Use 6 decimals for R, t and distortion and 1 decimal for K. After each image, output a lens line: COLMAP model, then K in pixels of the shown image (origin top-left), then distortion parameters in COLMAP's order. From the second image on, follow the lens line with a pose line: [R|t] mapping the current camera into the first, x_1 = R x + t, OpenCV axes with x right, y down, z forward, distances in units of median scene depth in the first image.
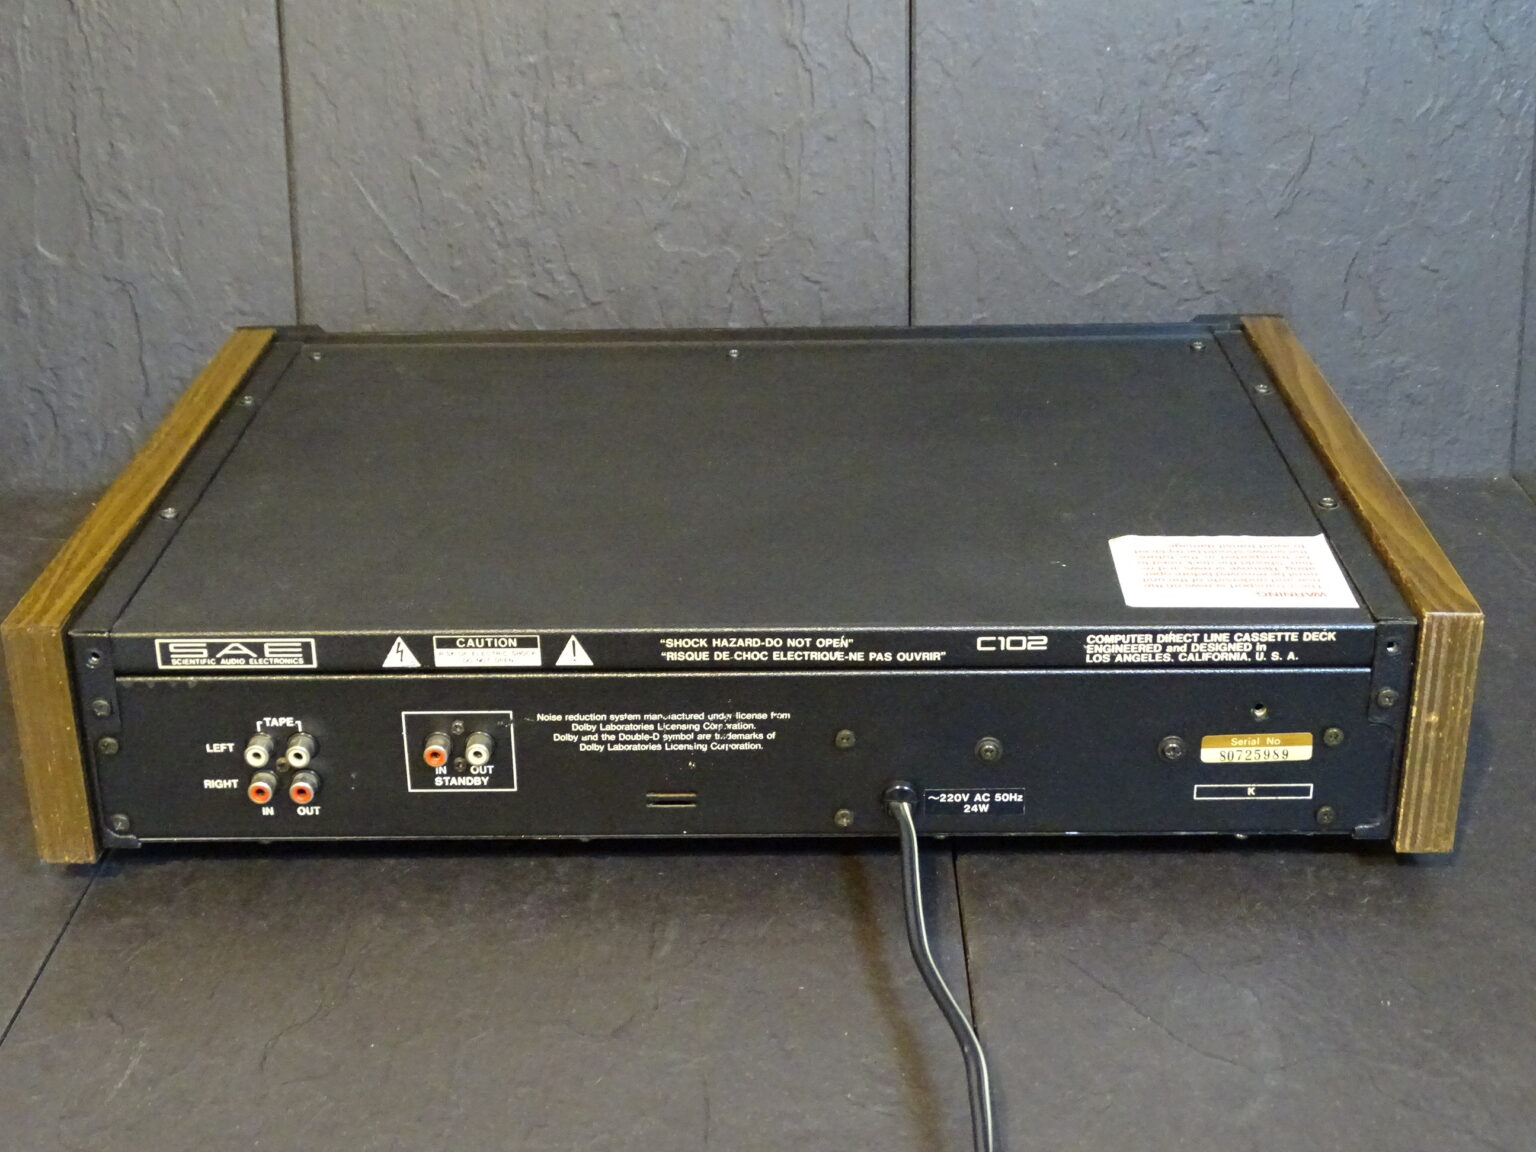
lens RADIAL K [[2215.3, 0, 771.0], [0, 2215.3, 576.5], [0, 0, 1]] dist [-0.020705, 0.000000]
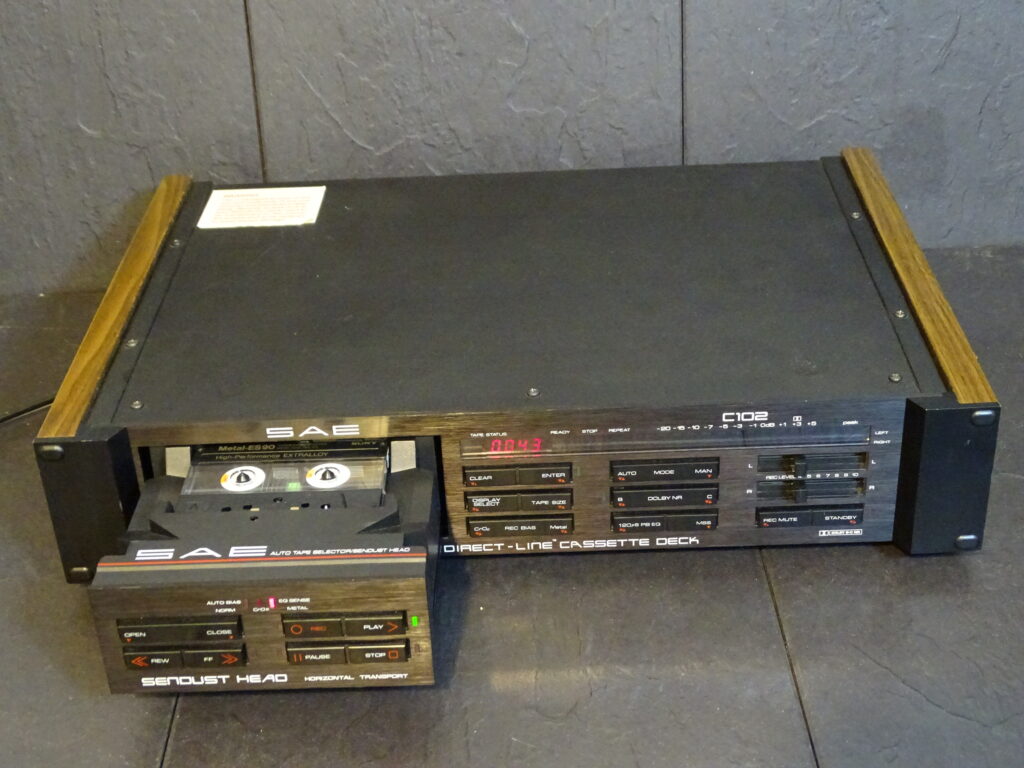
lens RADIAL K [[1518.4, 0, 517.6], [0, 1518.4, 383.8], [0, 0, 1]] dist [-0.015557, 0.000000]
pose [[0.998958, -0.043143, 0.014874, -0.068623], [0.040884, 0.990888, 0.128330, -0.097838], [-0.020275, -0.127588, 0.991620, -0.009559]]
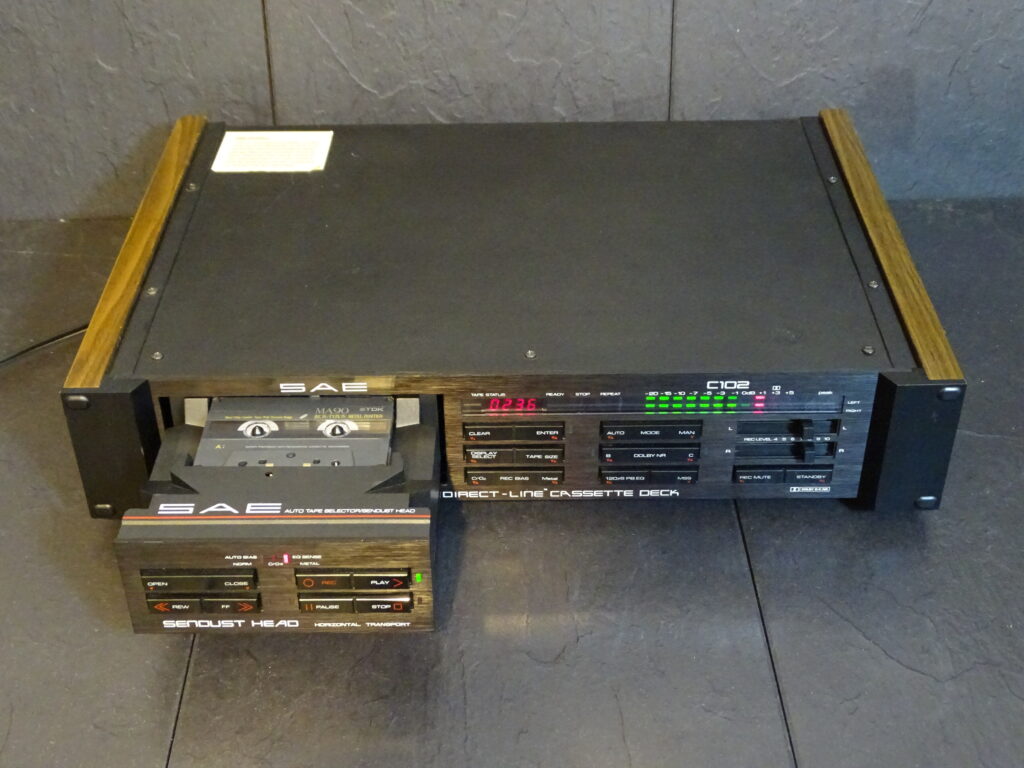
lens RADIAL K [[1379.1, 0, 511.5], [0, 1379.1, 386.6], [0, 0, 1]] dist [-0.011900, 0.000000]
pose [[0.999395, -0.018598, 0.029374, -0.080887], [0.011562, 0.974590, 0.223699, -0.141032], [-0.032788, -0.223224, 0.974216, 0.019844]]
